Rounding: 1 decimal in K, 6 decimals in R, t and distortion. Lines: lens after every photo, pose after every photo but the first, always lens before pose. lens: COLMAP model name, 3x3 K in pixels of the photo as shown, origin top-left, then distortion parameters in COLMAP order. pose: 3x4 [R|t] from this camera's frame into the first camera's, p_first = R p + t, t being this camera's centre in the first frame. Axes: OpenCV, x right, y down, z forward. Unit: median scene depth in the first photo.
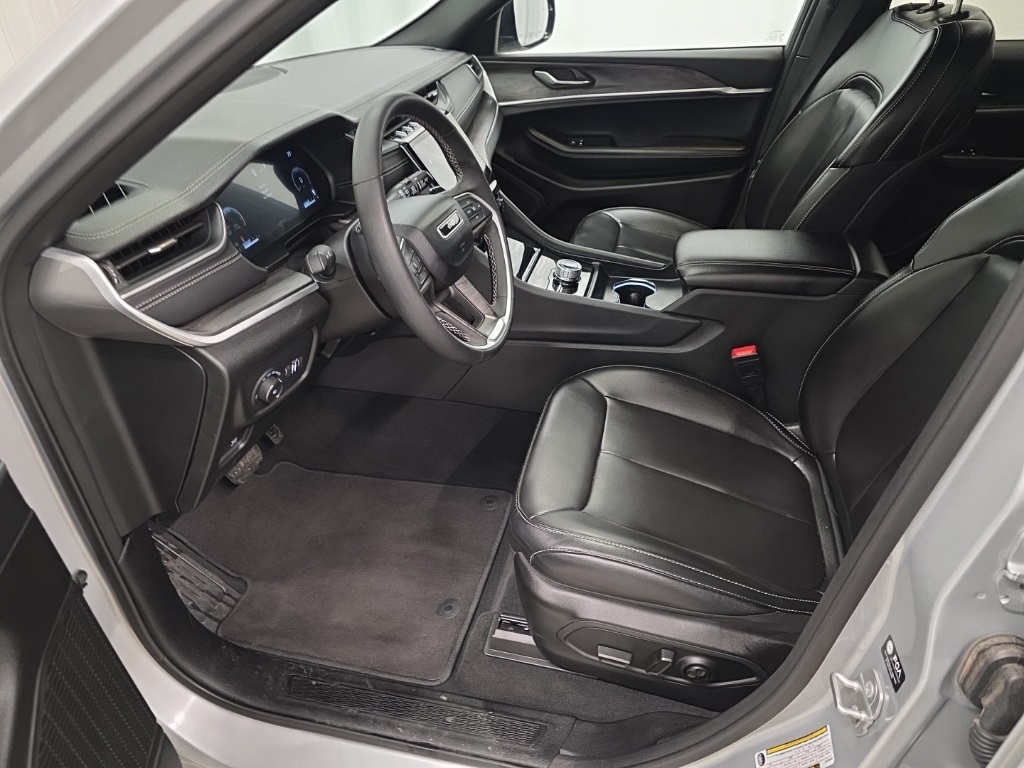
lens RADIAL K [[679.7, 0, 500.6], [0, 679.7, 359.5], [0, 0, 1]] dist [0.055520, -0.040375]
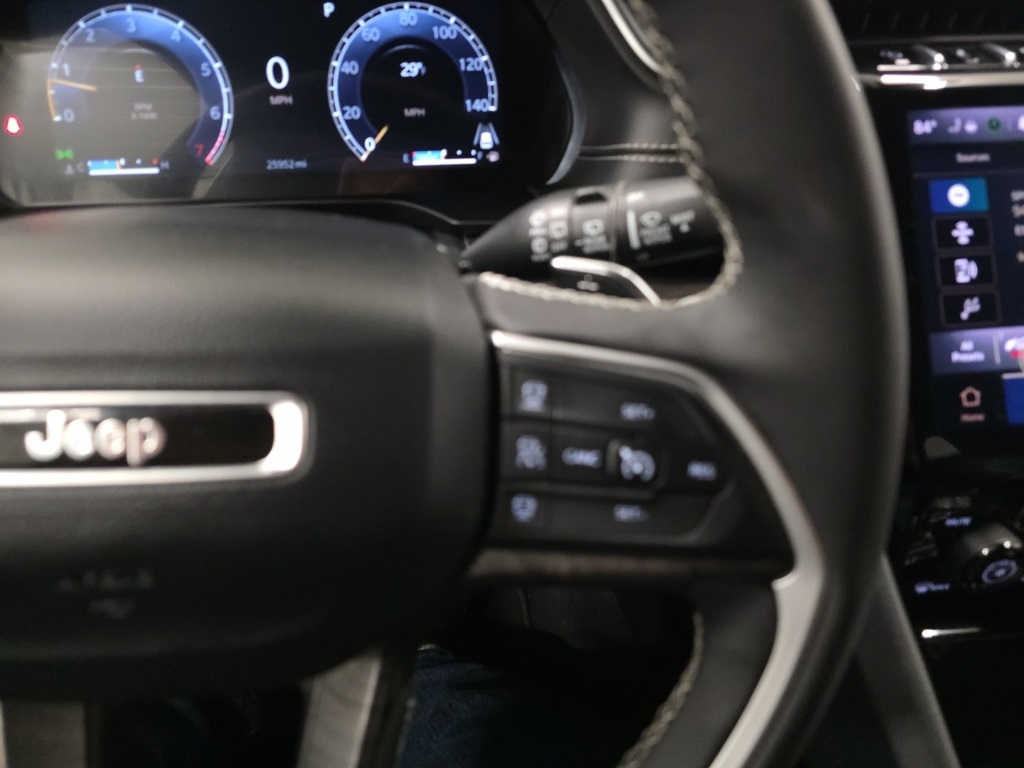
lens RADIAL K [[668.4, 0, 505.6], [0, 668.4, 384.2], [0, 0, 1]] dist [0.052515, -0.043578]
pose [[0.329455, 0.540674, -0.774036, 0.048360], [-0.490283, 0.798578, 0.349136, -0.202614], [0.806896, 0.264472, 0.528179, 0.645831]]
